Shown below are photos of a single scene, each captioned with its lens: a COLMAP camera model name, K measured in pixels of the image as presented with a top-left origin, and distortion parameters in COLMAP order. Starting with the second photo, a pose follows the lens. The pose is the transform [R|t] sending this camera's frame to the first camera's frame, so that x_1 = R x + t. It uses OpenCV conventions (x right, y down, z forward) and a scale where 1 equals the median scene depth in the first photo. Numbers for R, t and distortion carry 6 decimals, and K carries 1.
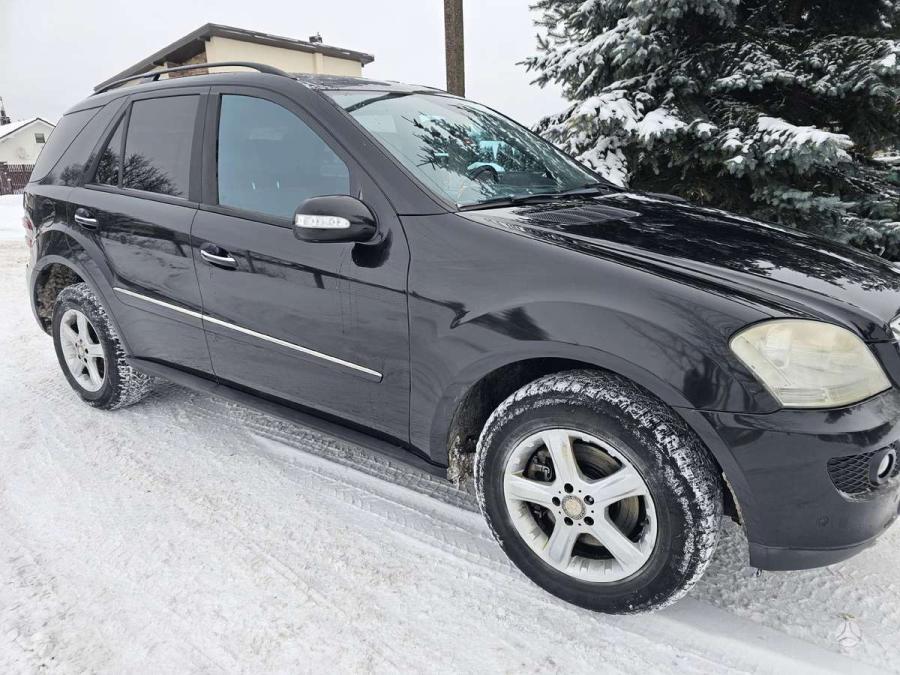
lens RADIAL K [[613.2, 0, 459.0], [0, 613.2, 332.5], [0, 0, 1]] dist [0.057284, -0.039574]
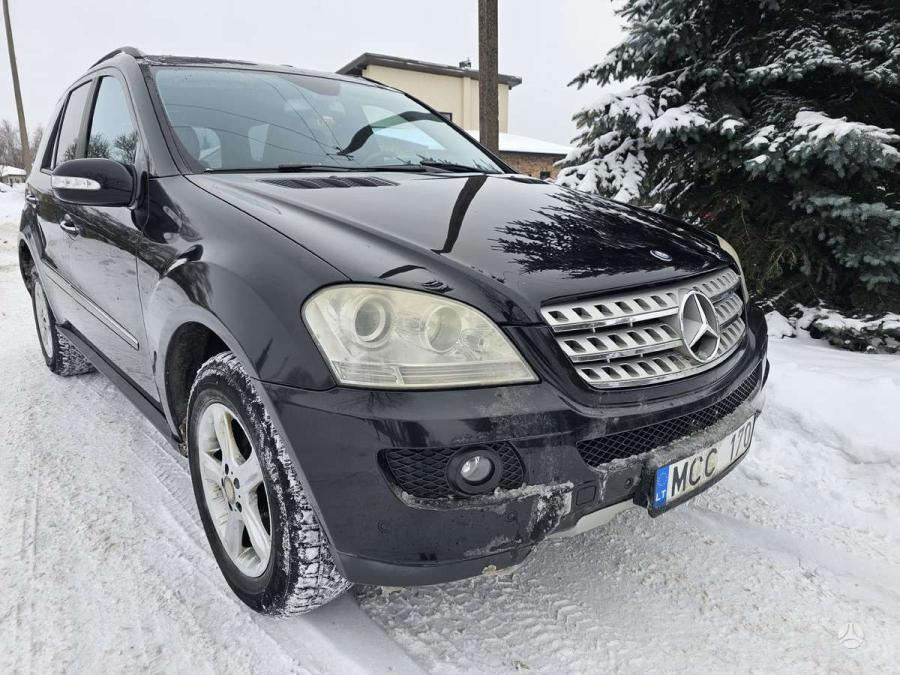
lens RADIAL K [[617.7, 0, 465.1], [0, 617.7, 338.3], [0, 0, 1]] dist [0.054060, -0.037767]
pose [[0.968270, 0.069011, -0.240189, 0.269094], [-0.076220, 0.996873, -0.020843, 0.018721], [0.237999, 0.038489, 0.970502, 0.064963]]
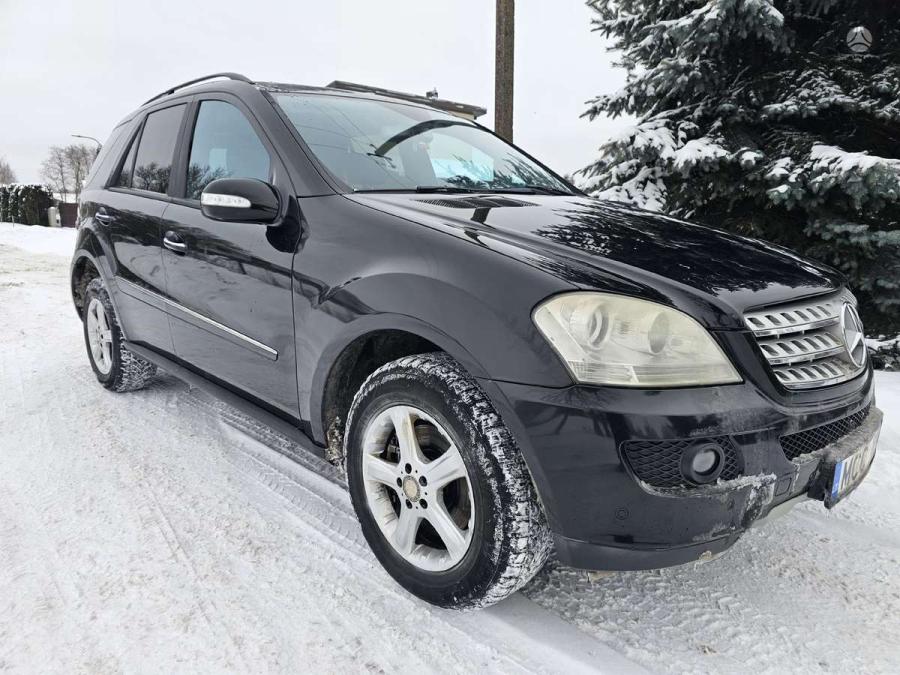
lens RADIAL K [[616.8, 0, 450.0], [0, 616.8, 337.5], [0, 0, 1]] dist [0.054624, -0.036192]
pose [[0.979349, 0.062656, -0.192222, 0.153595], [-0.076589, 0.994881, -0.065927, 0.039129], [0.187107, 0.079288, 0.979135, 0.014672]]
